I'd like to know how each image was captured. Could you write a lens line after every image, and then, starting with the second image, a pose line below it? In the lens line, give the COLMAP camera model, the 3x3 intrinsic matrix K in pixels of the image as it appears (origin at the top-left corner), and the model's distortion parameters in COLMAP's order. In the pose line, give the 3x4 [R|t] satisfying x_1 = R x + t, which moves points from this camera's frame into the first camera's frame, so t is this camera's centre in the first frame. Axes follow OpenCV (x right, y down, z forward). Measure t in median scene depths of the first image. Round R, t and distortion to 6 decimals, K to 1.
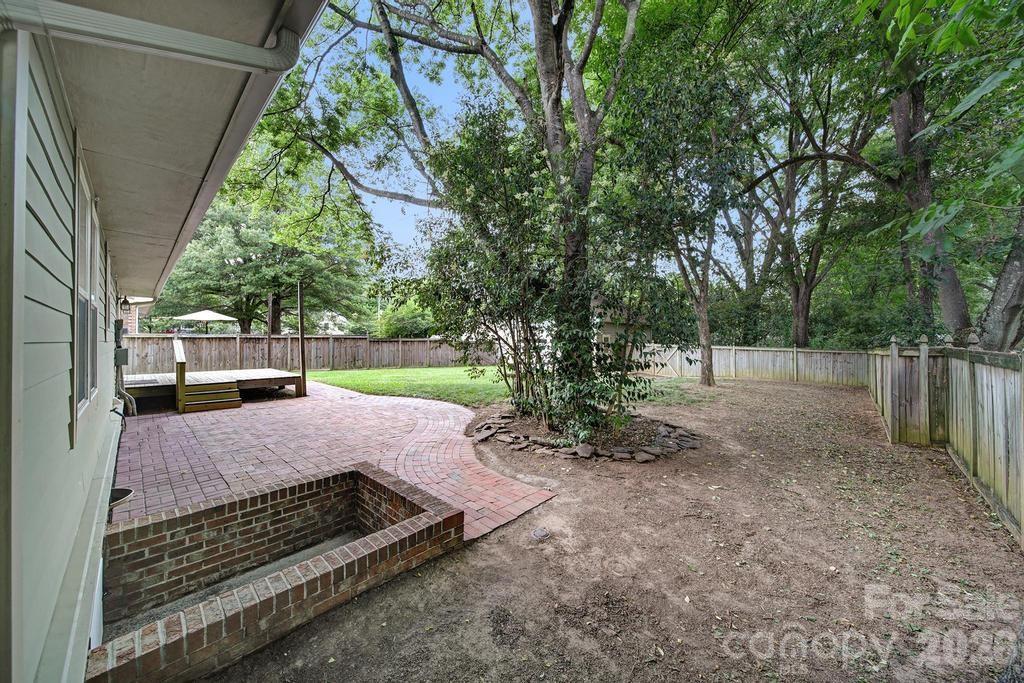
lens RADIAL K [[360.8, 0, 510.3], [0, 360.8, 334.7], [0, 0, 1]] dist [-0.000530, -0.001306]
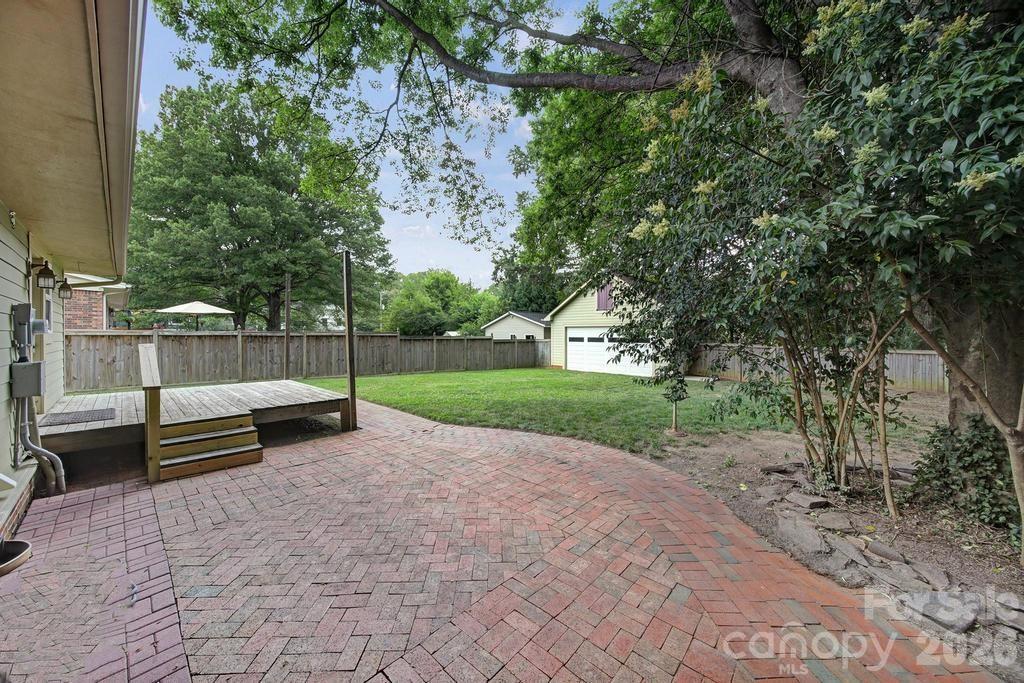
lens RADIAL K [[360.8, 0, 510.3], [0, 360.8, 334.7], [0, 0, 1]] dist [-0.000530, -0.001306]
pose [[0.999861, 0.003448, 0.016287, -0.148724], [-0.003609, 0.999944, 0.009913, -0.002425], [-0.016252, -0.009970, 0.999818, 0.174153]]
